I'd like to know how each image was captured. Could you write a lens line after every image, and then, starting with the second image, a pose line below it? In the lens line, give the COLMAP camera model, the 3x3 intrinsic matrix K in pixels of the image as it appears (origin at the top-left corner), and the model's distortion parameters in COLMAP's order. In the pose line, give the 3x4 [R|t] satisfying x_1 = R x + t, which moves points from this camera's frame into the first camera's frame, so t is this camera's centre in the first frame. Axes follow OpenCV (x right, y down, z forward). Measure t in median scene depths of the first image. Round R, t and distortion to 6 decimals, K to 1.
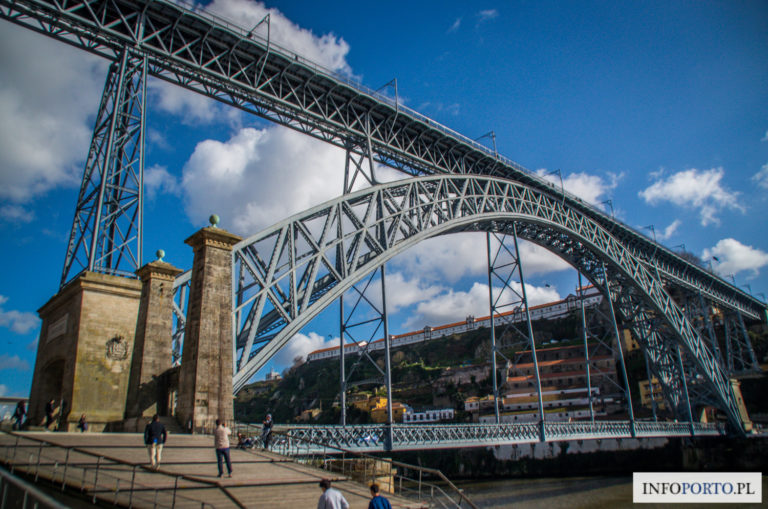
lens RADIAL K [[591.5, 0, 381.8], [0, 591.5, 274.4], [0, 0, 1]] dist [-0.188603, 0.139964]
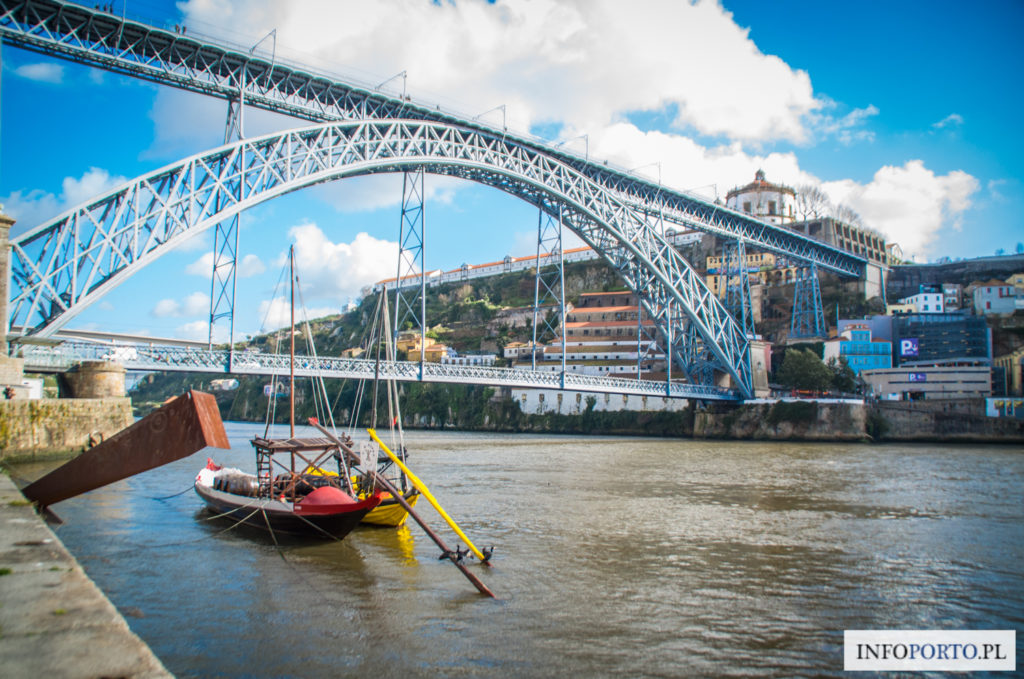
lens RADIAL K [[788.7, 0, 509.1], [0, 788.7, 366.1], [0, 0, 1]] dist [-0.188603, 0.139964]
pose [[0.998408, 0.051109, -0.023869, 0.181048], [-0.044098, 0.971065, 0.234710, -0.032516], [0.035174, -0.233284, 0.971772, -0.155274]]
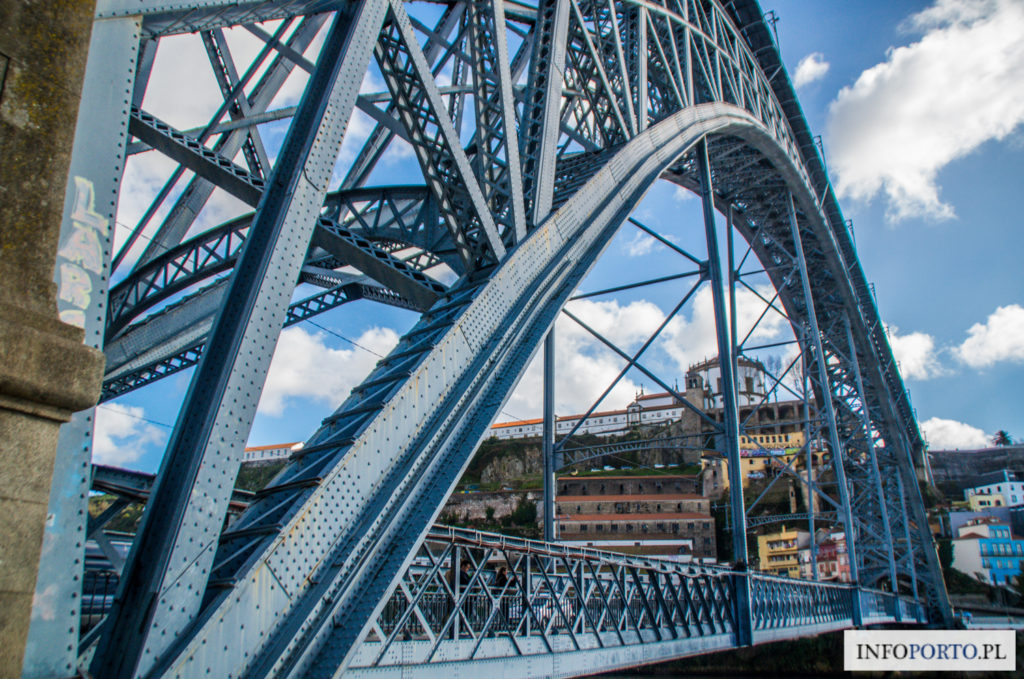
lens RADIAL K [[788.7, 0, 509.1], [0, 788.7, 366.1], [0, 0, 1]] dist [-0.188603, 0.139964]
pose [[0.954799, 0.129015, 0.267794, -0.086202], [-0.124268, 0.991643, -0.034674, 0.053038], [-0.270029, -0.000172, 0.962852, 0.191097]]
